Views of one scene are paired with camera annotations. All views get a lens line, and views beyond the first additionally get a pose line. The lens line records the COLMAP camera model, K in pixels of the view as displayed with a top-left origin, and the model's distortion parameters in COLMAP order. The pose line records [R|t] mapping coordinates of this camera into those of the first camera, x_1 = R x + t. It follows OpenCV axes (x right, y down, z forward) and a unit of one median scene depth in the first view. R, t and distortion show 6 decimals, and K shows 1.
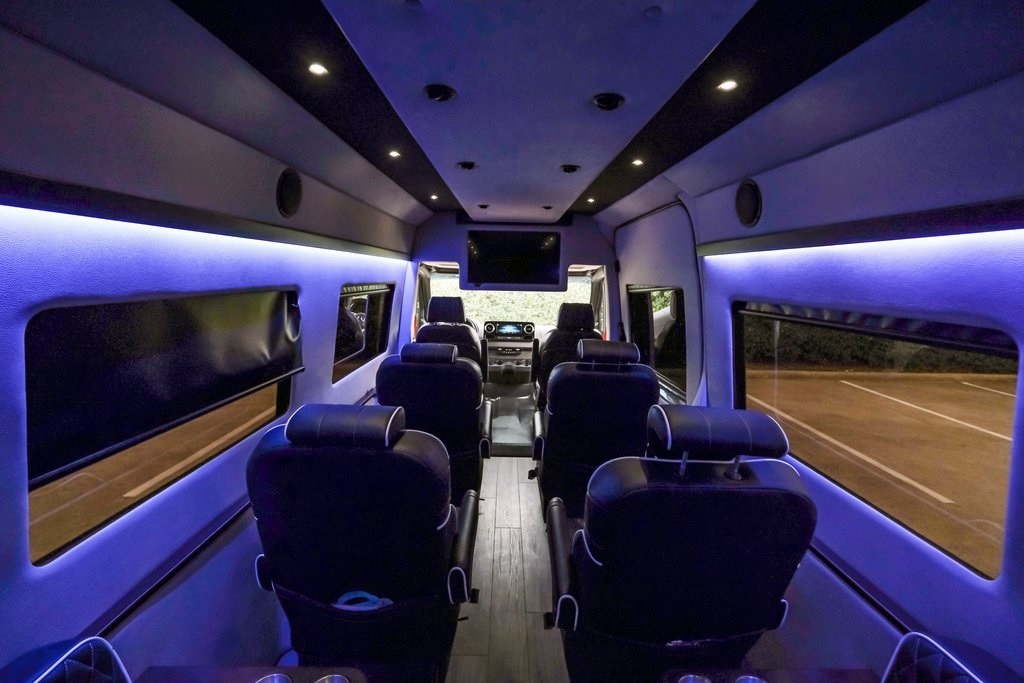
lens RADIAL K [[443.6, 0, 512.0], [0, 443.6, 341.5], [0, 0, 1]] dist [0.001273, 0.000506]
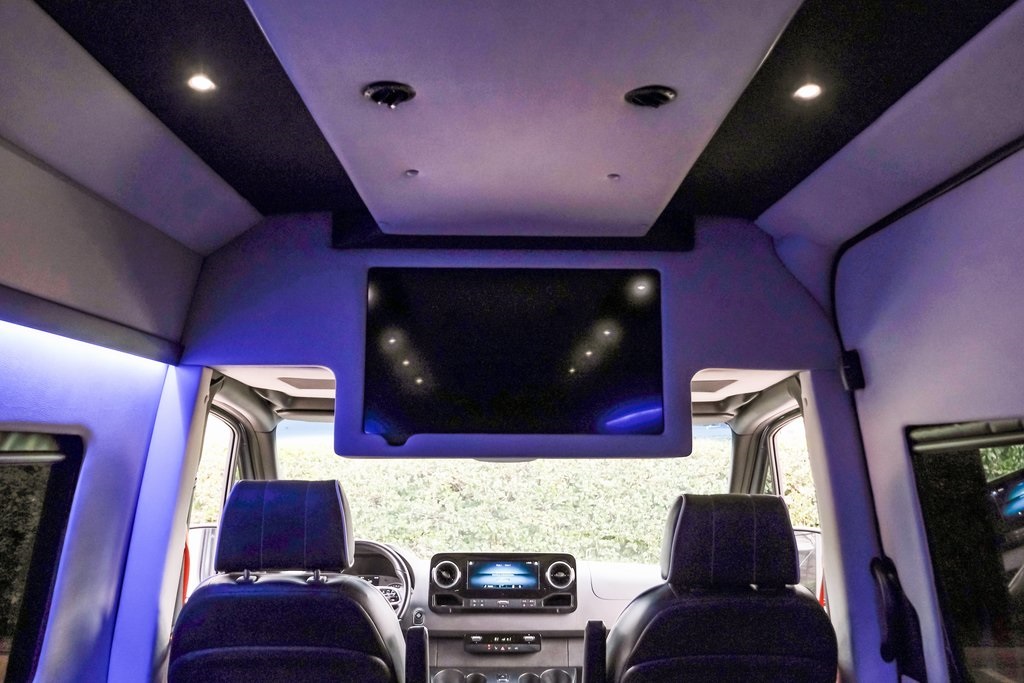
lens RADIAL K [[759.4, 0, 512.0], [0, 759.4, 341.5], [0, 0, 1]] dist [-0.007328, -0.002881]
pose [[0.999837, -0.016312, 0.007710, -0.001255], [0.017842, 0.957416, -0.288160, -0.039537], [-0.002681, 0.288251, 0.957551, 0.466412]]
